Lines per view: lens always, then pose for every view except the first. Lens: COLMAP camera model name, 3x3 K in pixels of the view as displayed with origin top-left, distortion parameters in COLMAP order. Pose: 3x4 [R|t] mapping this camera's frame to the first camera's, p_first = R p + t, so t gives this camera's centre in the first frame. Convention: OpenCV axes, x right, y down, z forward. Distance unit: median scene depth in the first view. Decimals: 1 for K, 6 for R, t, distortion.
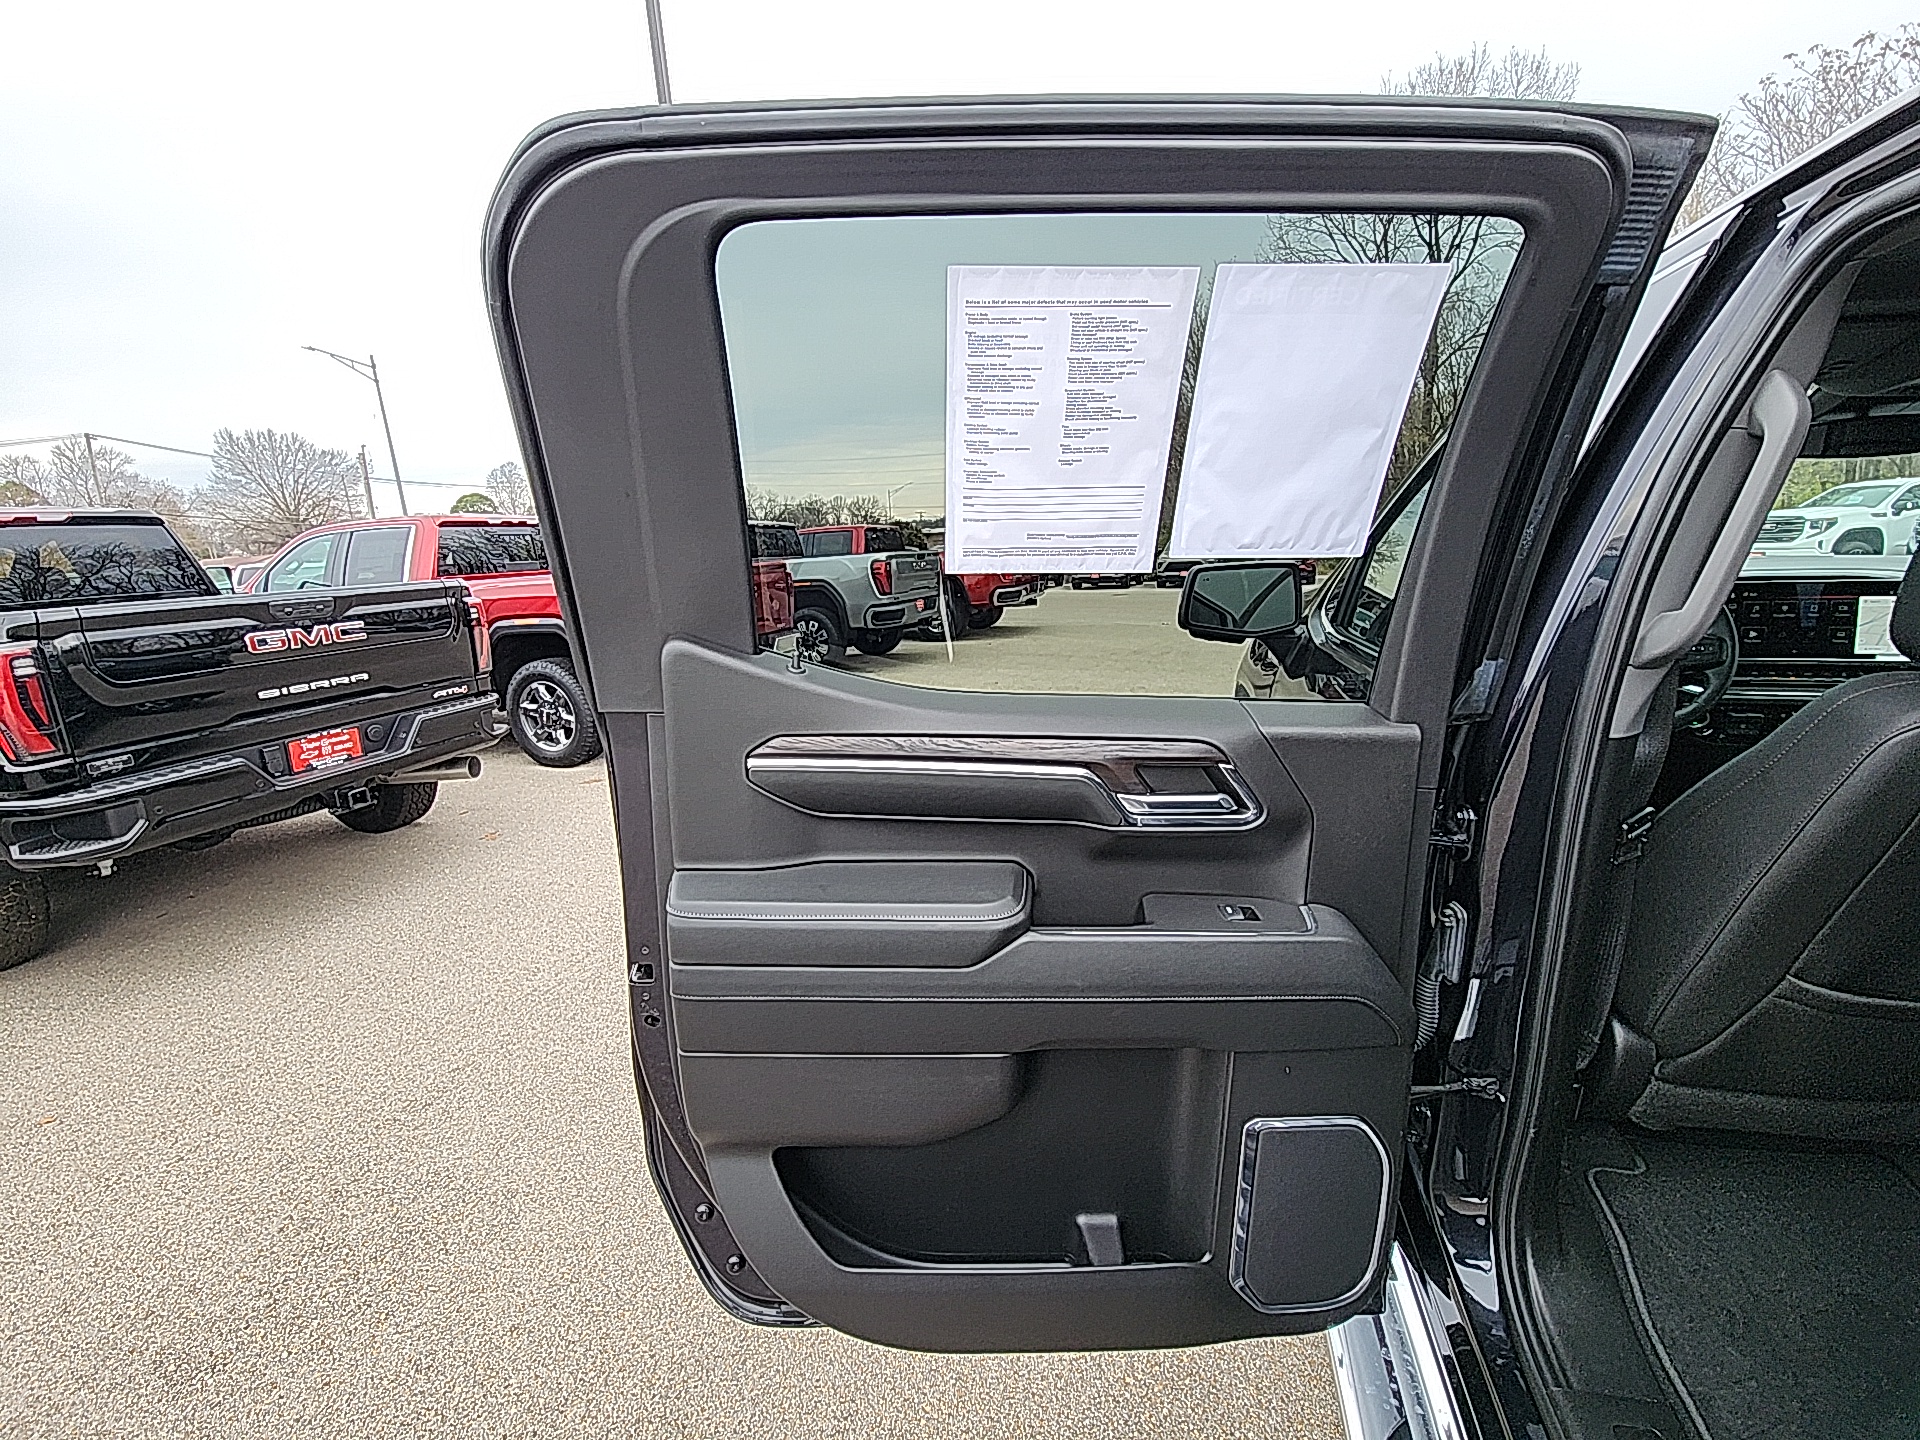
lens RADIAL K [[769.8, 0, 951.7], [0, 769.8, 705.2], [0, 0, 1]] dist [0.009084, -0.007131]
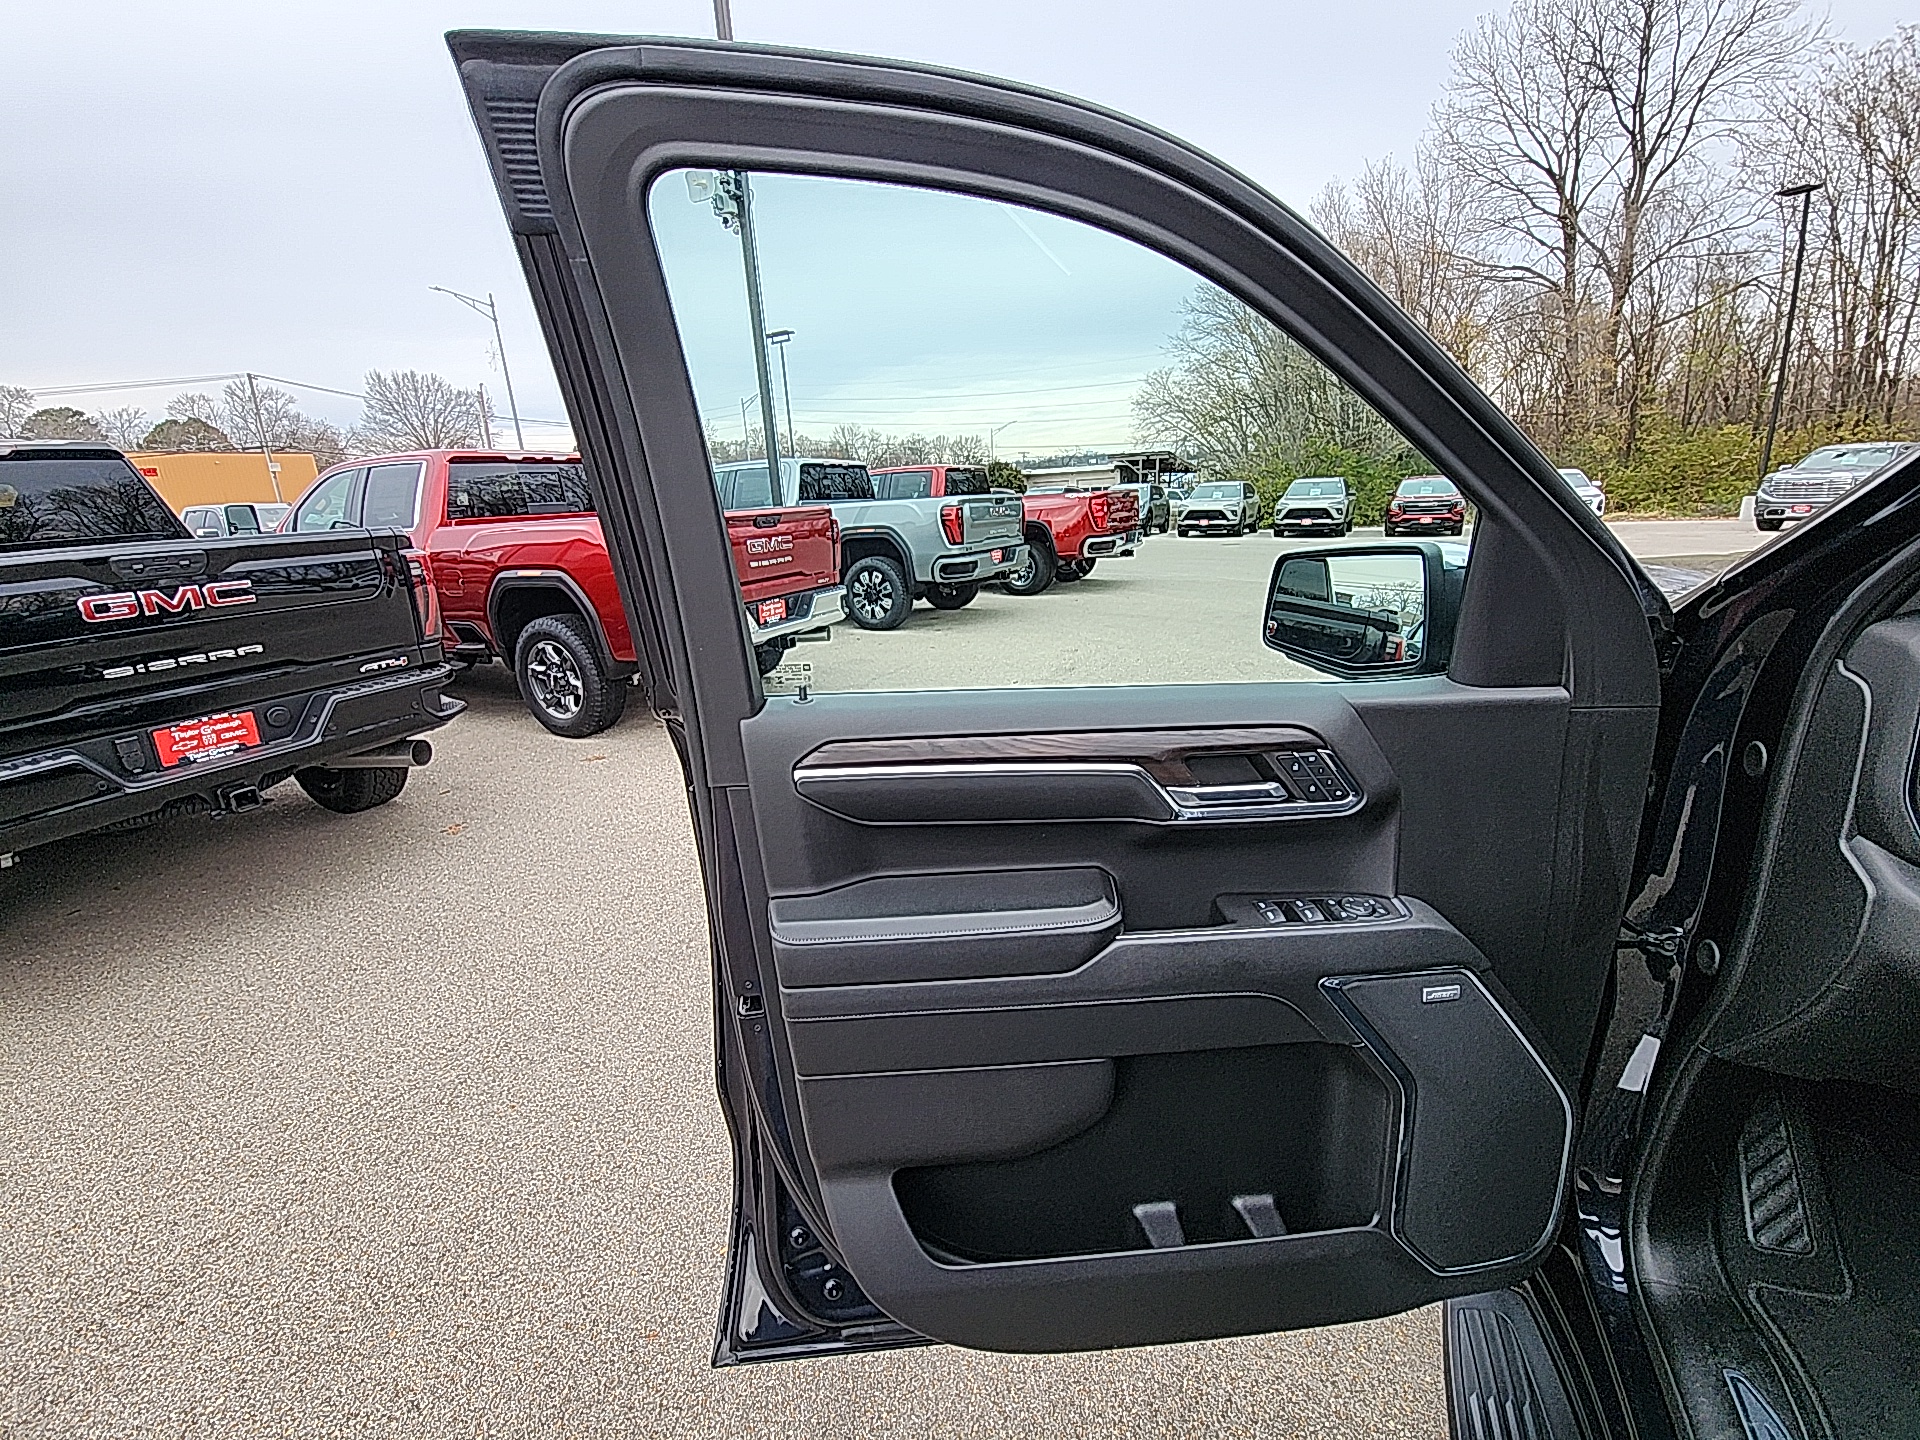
lens RADIAL K [[769.8, 0, 948.6], [0, 769.8, 709.0], [0, 0, 1]] dist [0.009084, -0.007131]
pose [[0.991230, 0.043602, -0.124748, 0.039476], [-0.033954, 0.996340, 0.078440, -0.037697], [0.127712, -0.073517, 0.989083, 0.172040]]
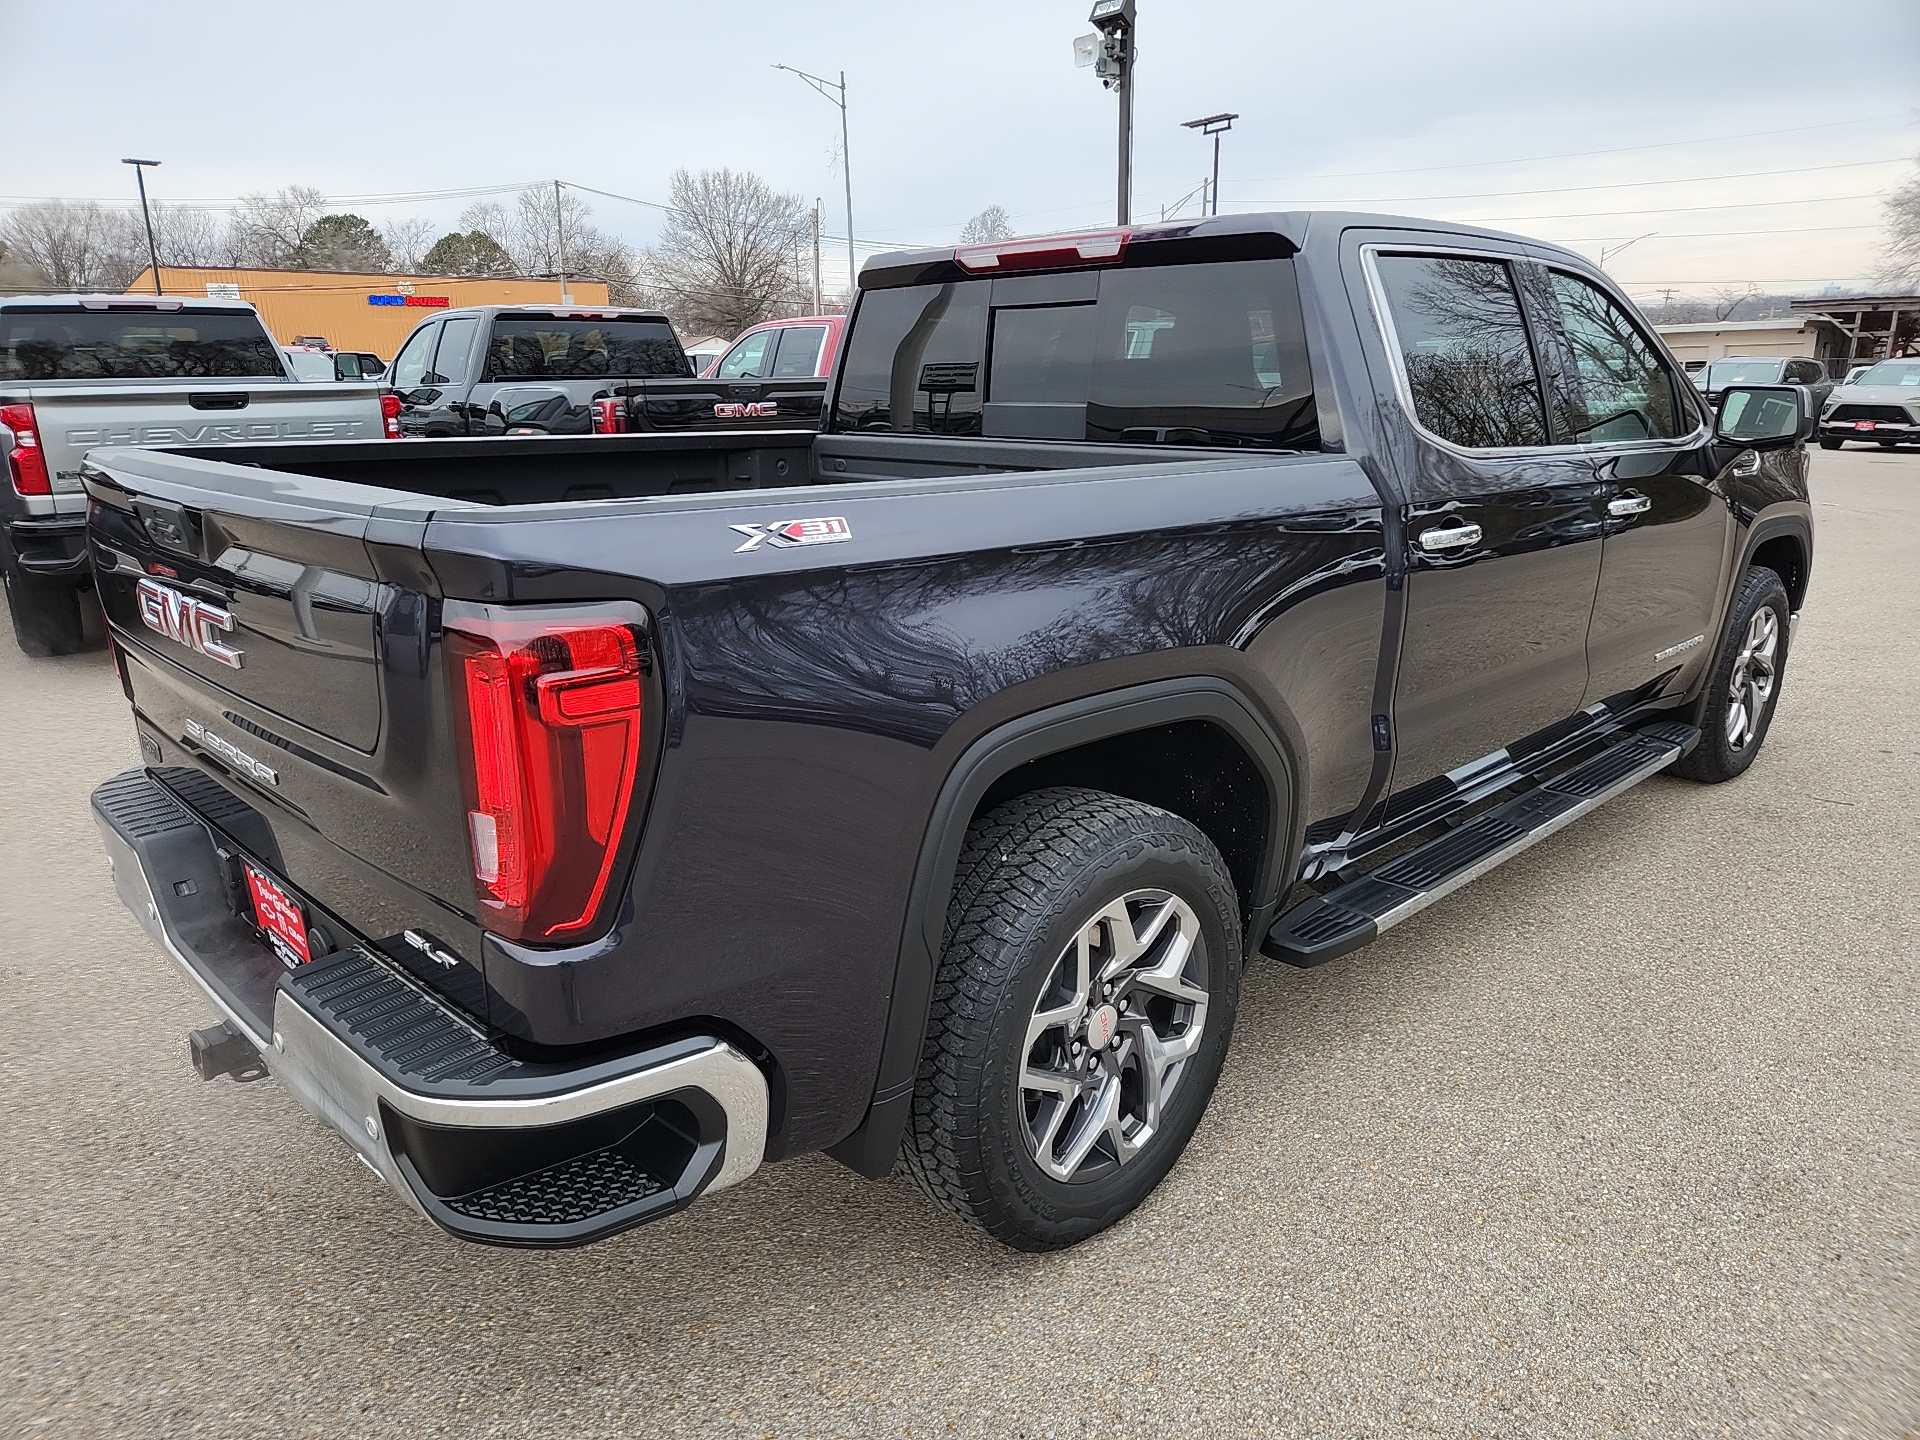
lens RADIAL K [[1257.1, 0, 956.1], [0, 1257.1, 723.3], [0, 0, 1]] dist [0.075706, -0.053747]
pose [[0.862441, 0.179385, -0.473303, 0.452966], [-0.138626, 0.983050, 0.119982, 0.090499], [0.486803, -0.037865, 0.872691, -0.553145]]
